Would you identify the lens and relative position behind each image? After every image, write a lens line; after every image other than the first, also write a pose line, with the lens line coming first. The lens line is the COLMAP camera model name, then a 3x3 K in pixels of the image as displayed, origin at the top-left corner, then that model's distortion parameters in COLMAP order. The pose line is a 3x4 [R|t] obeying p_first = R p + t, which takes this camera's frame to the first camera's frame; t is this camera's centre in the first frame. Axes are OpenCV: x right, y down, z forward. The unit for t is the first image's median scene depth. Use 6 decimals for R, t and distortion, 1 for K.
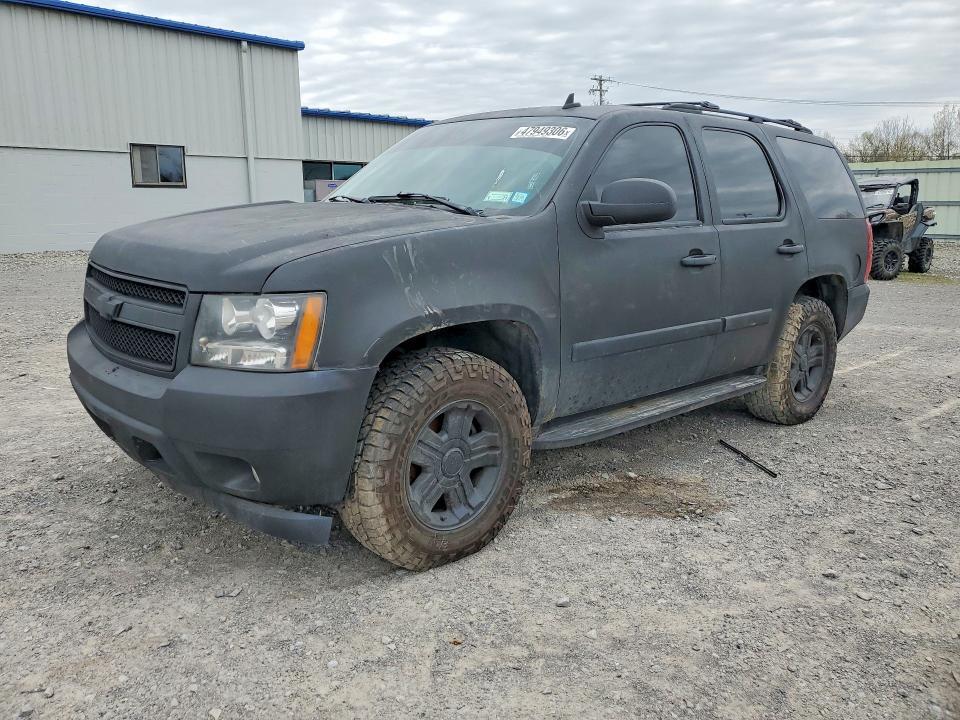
lens RADIAL K [[724.5, 0, 492.7], [0, 724.5, 359.8], [0, 0, 1]] dist [0.078594, -0.086150]
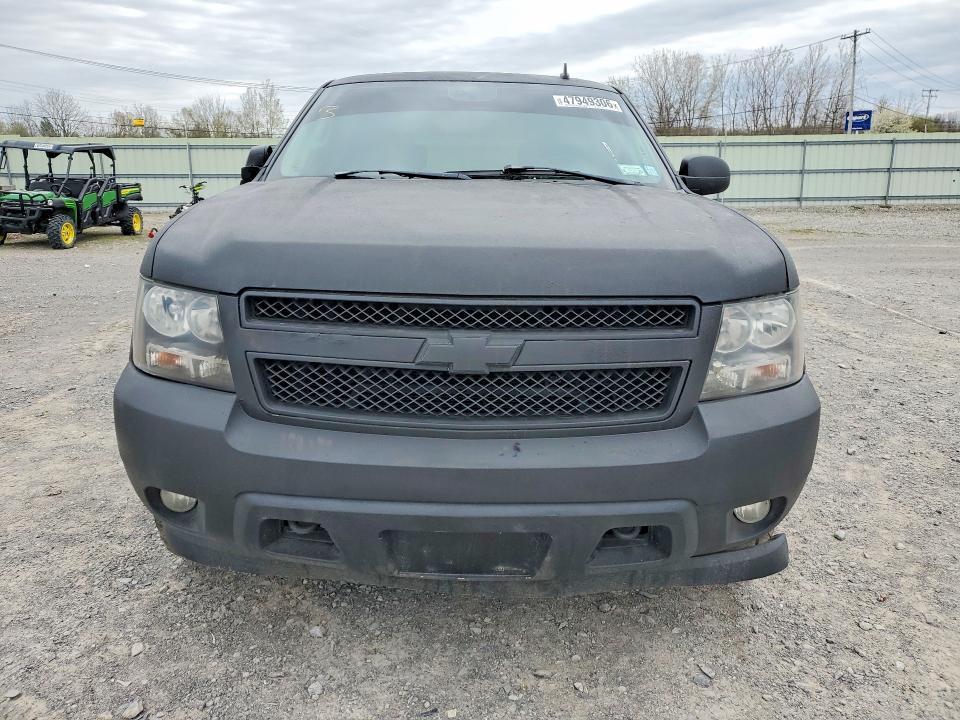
lens RADIAL K [[710.2, 0, 480.0], [0, 710.2, 360.0], [0, 0, 1]] dist [0.027989, 0.002140]
pose [[0.675604, -0.190069, 0.712344, -0.796939], [0.159839, 0.980978, 0.110151, -0.112133], [-0.719730, 0.039442, 0.693133, 0.491591]]
